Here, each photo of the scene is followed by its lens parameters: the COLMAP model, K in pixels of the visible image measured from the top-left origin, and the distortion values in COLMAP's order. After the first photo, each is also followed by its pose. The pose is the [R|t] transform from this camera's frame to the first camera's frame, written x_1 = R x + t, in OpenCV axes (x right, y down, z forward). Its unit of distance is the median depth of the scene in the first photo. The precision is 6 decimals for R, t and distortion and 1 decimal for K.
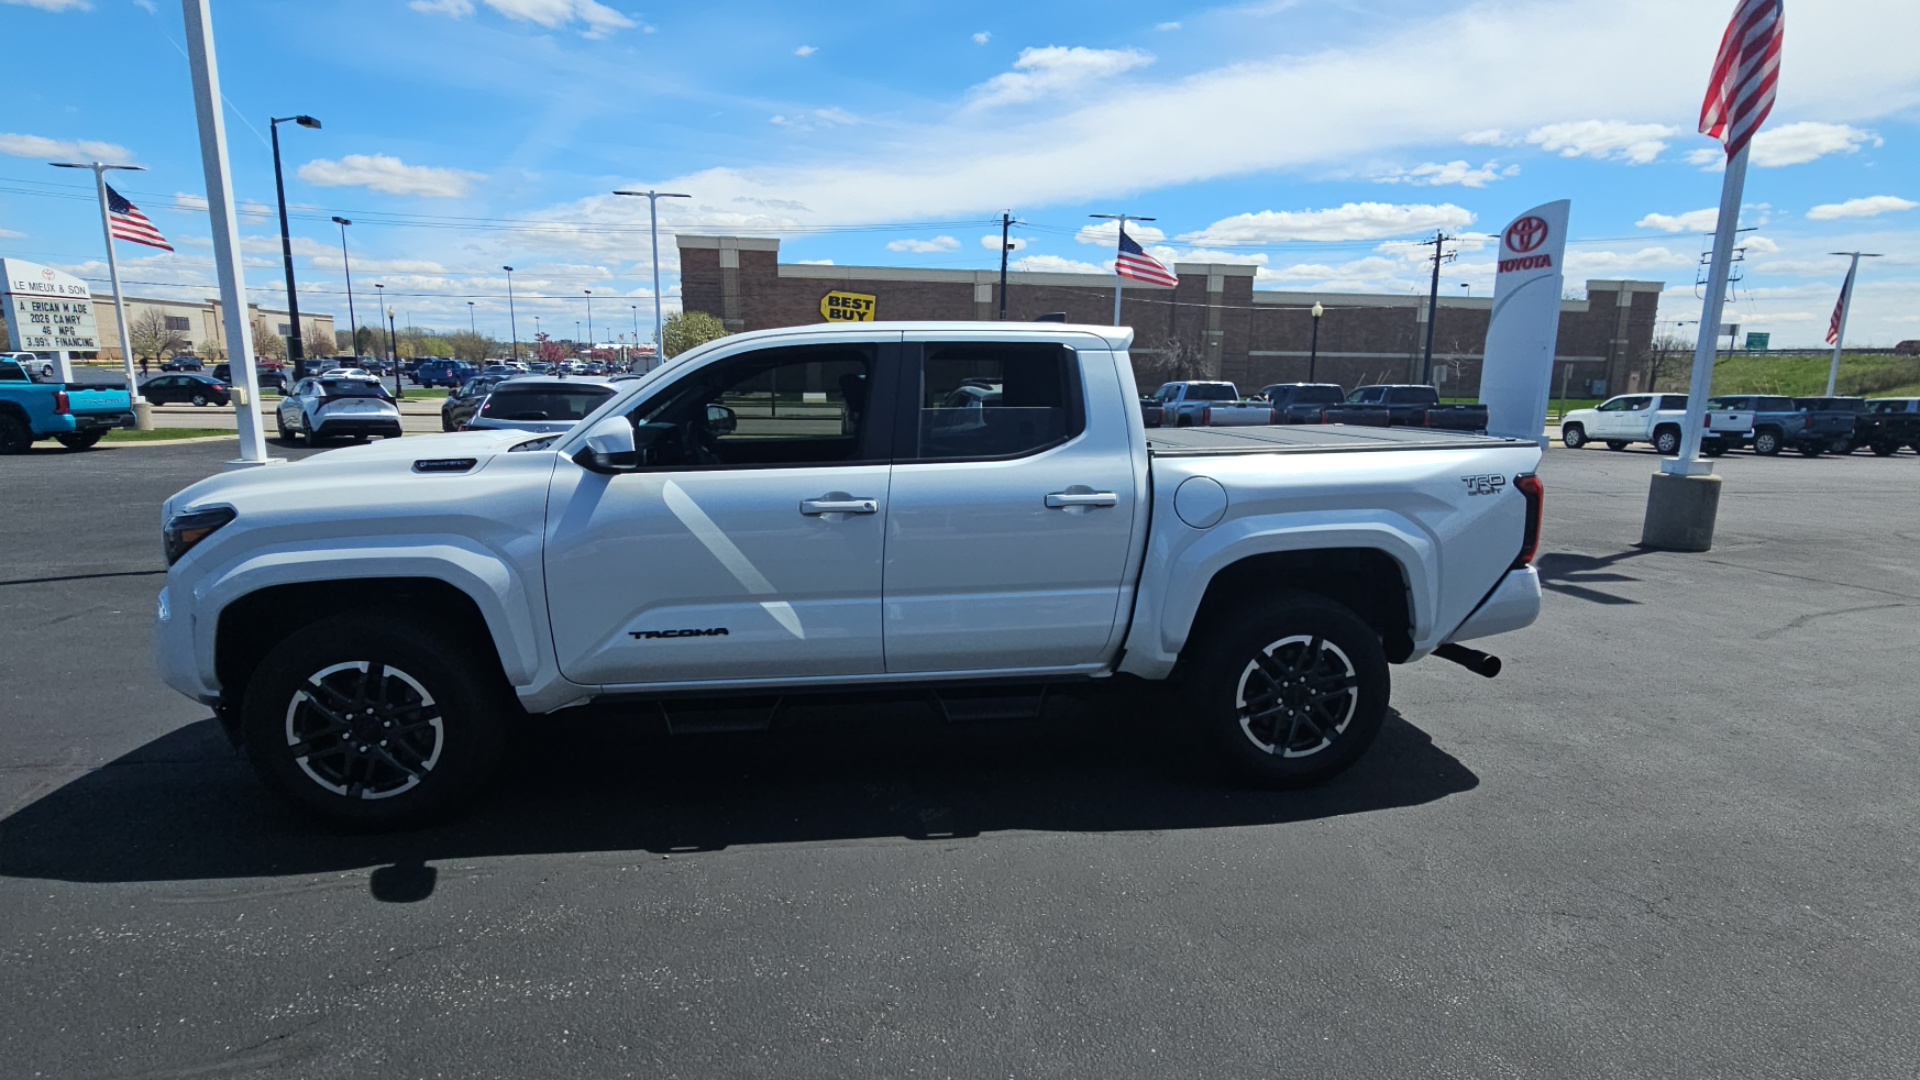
lens RADIAL K [[926.0, 0, 984.8], [0, 926.0, 529.9], [0, 0, 1]] dist [0.005125, -0.004645]
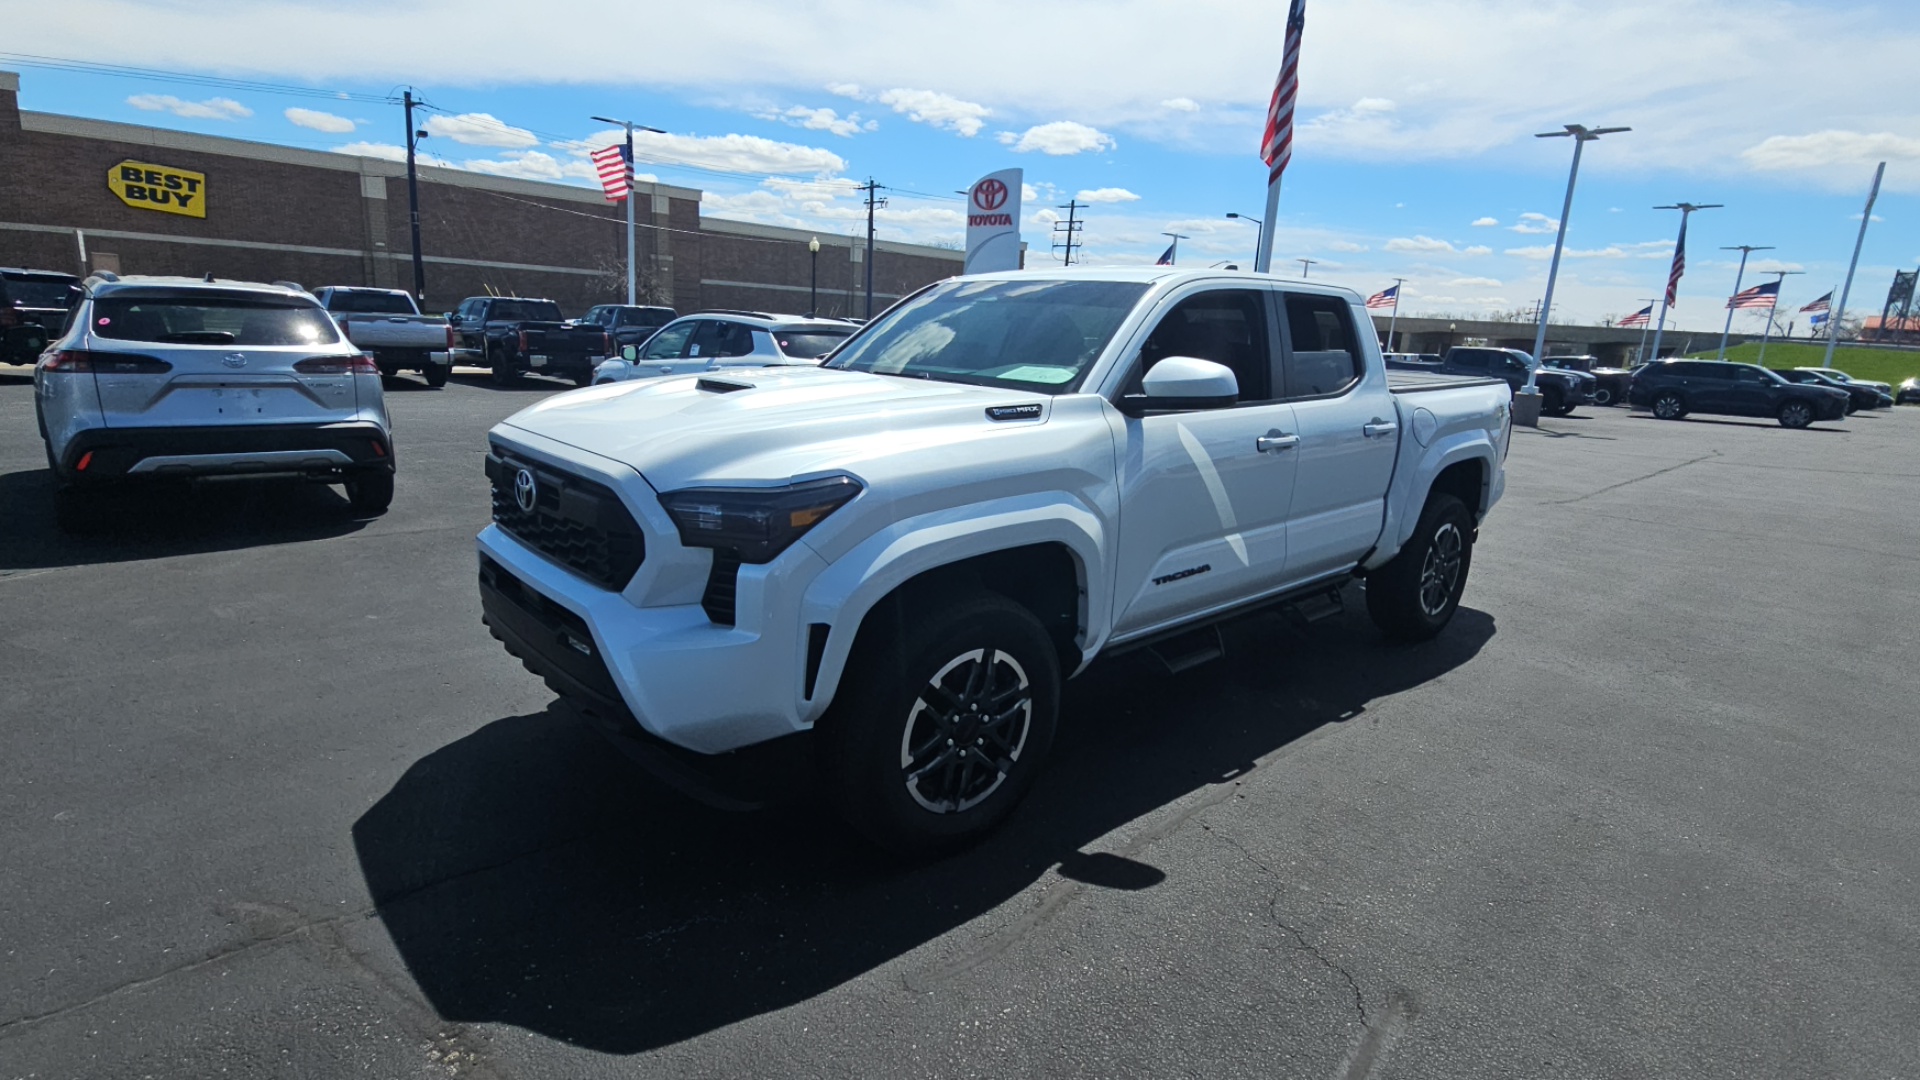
lens RADIAL K [[926.0, 0, 990.0], [0, 926.0, 526.3], [0, 0, 1]] dist [0.005125, -0.004645]
pose [[0.814817, -0.092751, 0.572251, -0.116645], [0.052506, 0.994868, 0.086488, -0.004242], [-0.577336, -0.040425, 0.815505, 0.032291]]
